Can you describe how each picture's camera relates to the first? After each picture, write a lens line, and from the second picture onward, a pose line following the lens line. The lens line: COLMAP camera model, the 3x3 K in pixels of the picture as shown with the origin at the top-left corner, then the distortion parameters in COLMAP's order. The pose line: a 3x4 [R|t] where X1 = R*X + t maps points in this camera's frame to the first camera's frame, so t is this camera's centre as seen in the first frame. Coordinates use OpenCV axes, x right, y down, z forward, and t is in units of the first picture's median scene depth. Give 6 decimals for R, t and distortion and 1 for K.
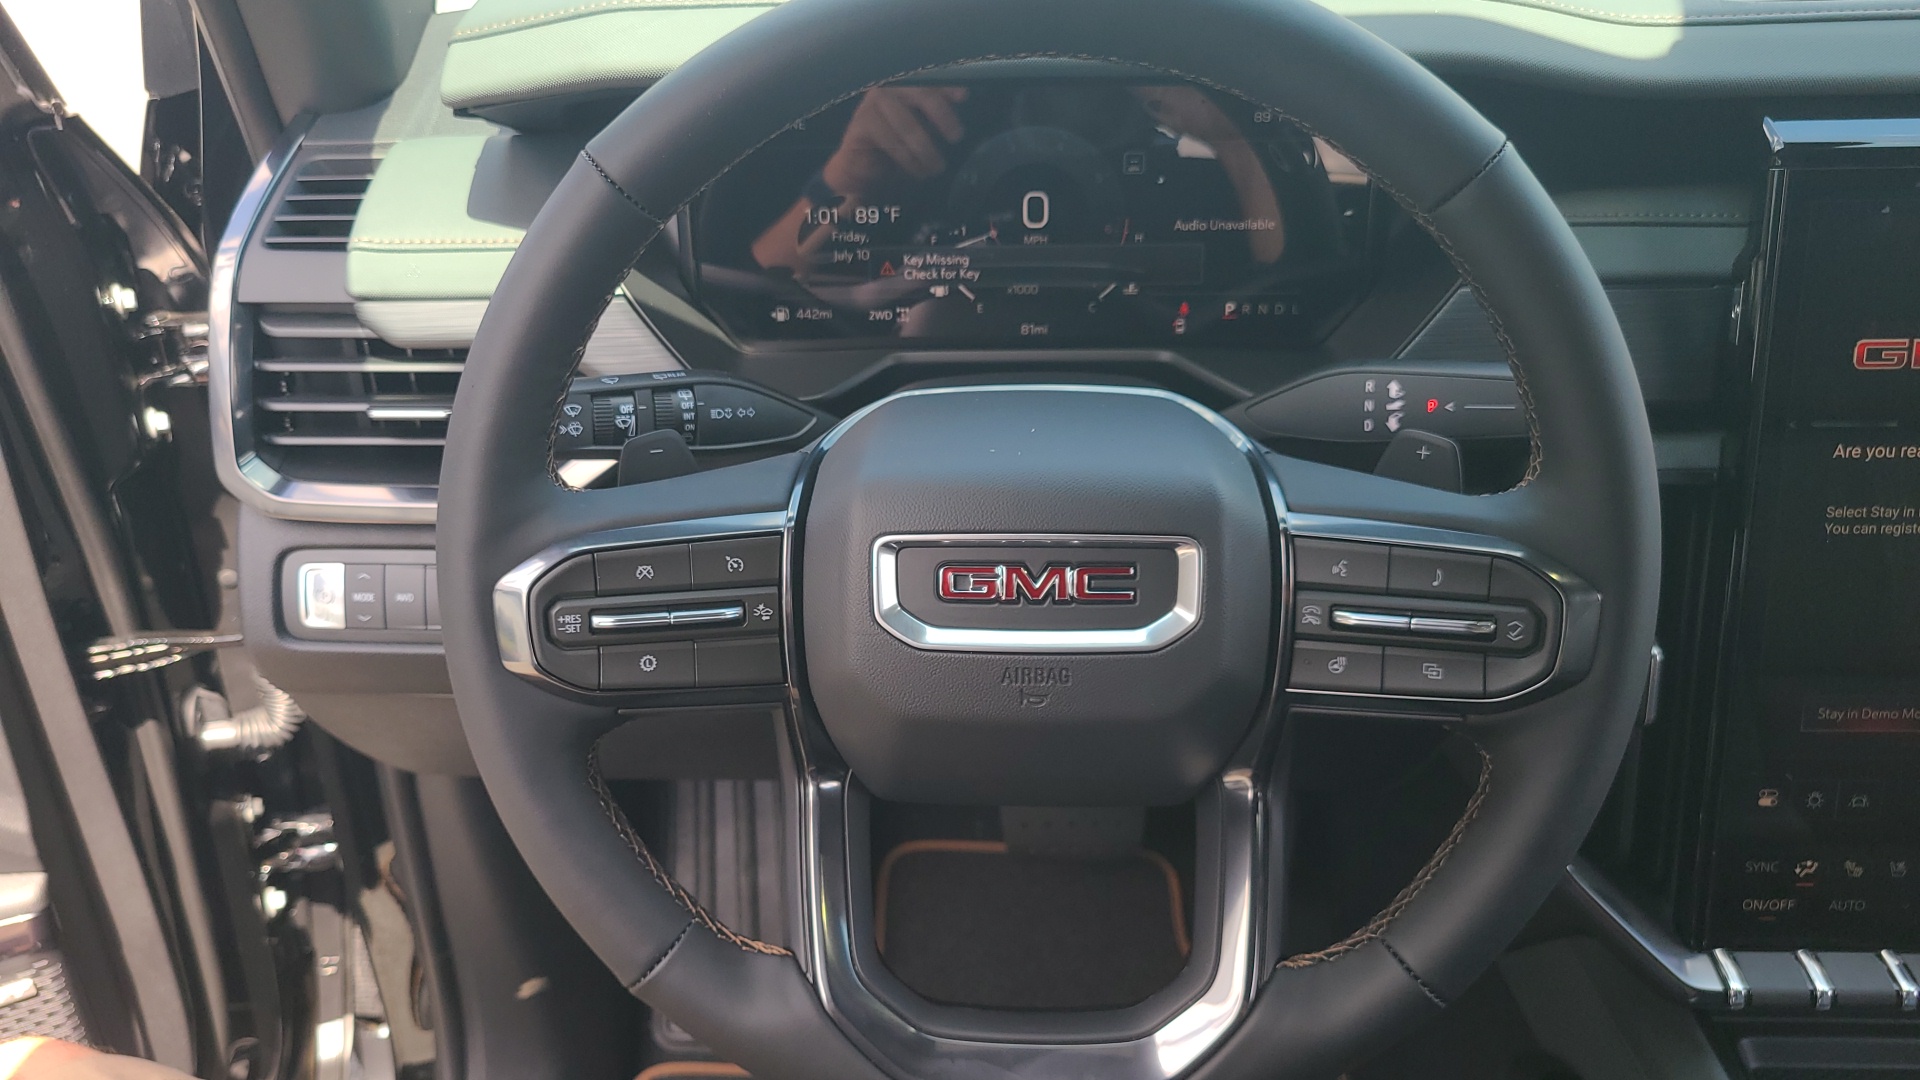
lens RADIAL K [[1435.6, 0, 973.3], [0, 1435.6, 524.9], [0, 0, 1]] dist [0.041962, -0.027091]
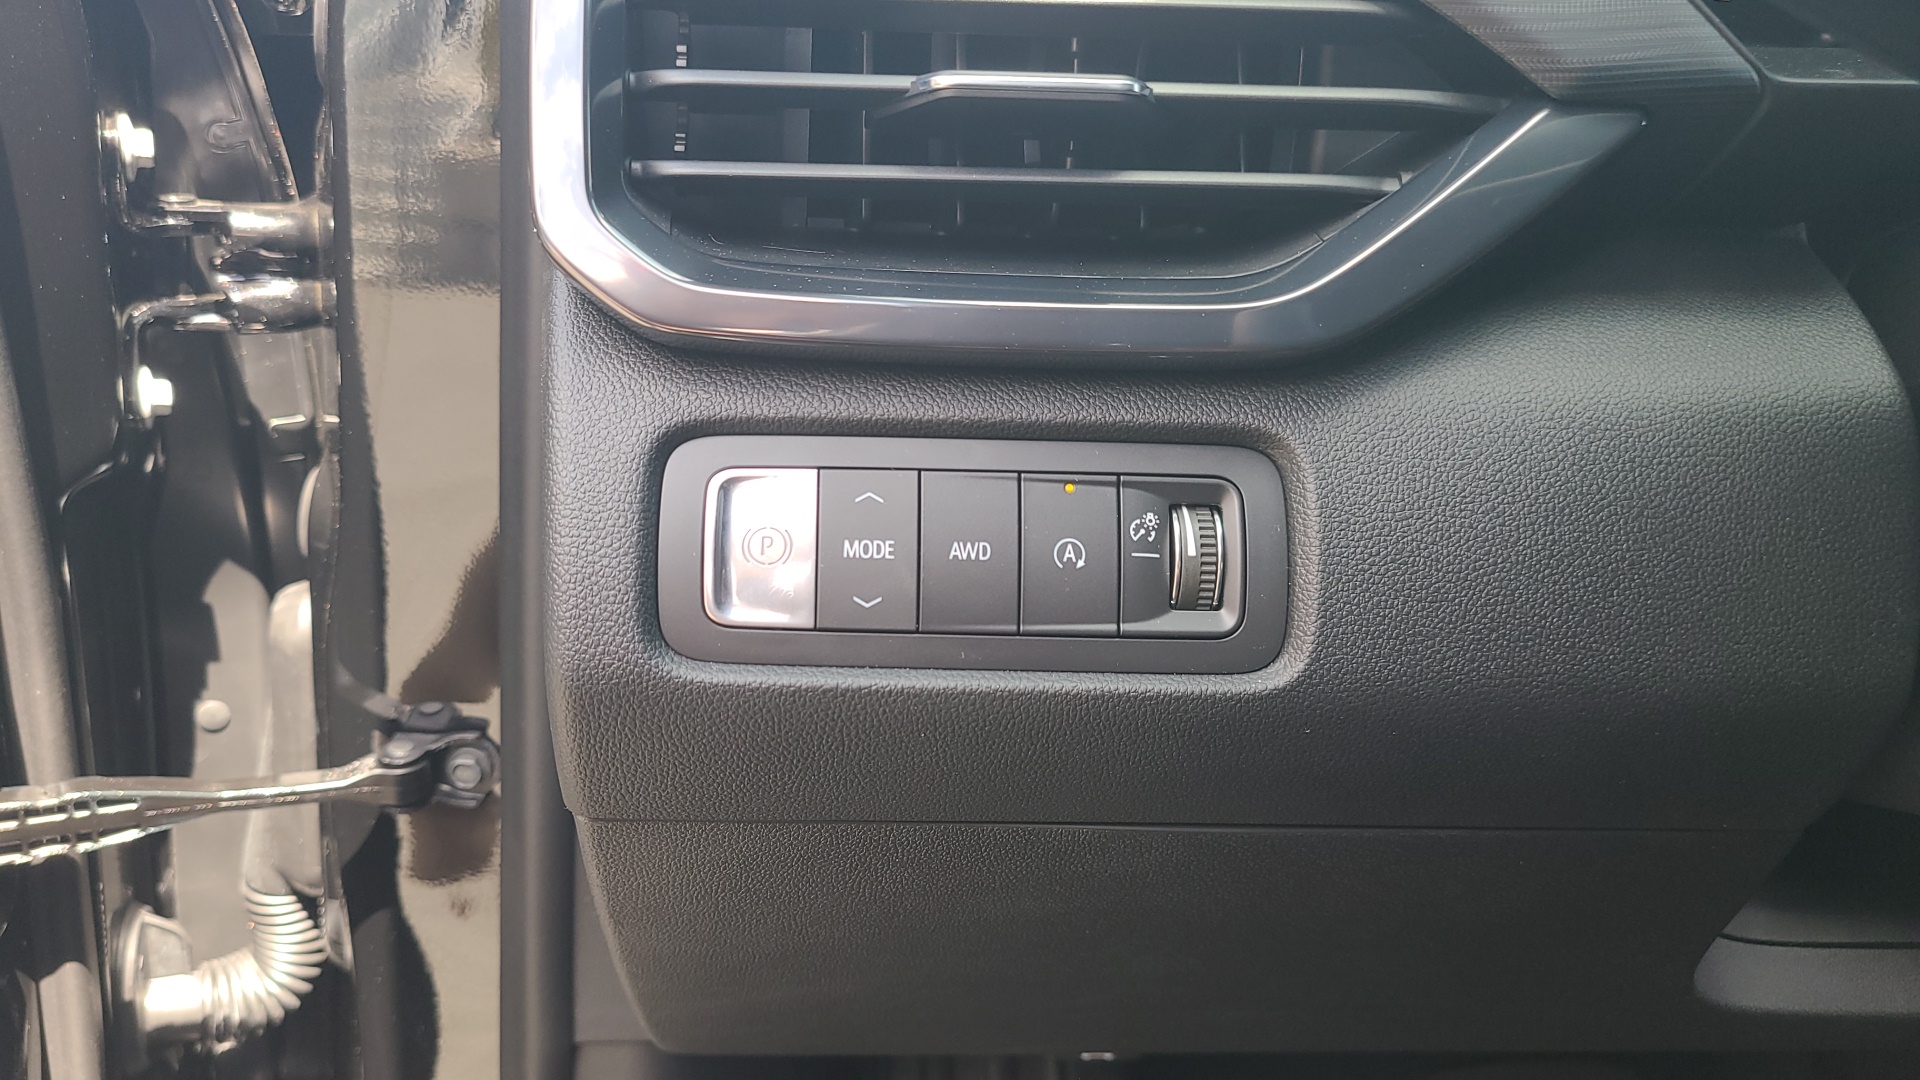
lens RADIAL K [[1435.6, 0, 947.9], [0, 1435.6, 537.5], [0, 0, 1]] dist [0.041962, -0.027091]
pose [[0.994074, 0.014408, 0.107750, -0.322958], [0.006618, 0.981319, -0.192272, 0.090157], [-0.108508, 0.191846, 0.975408, 0.444408]]
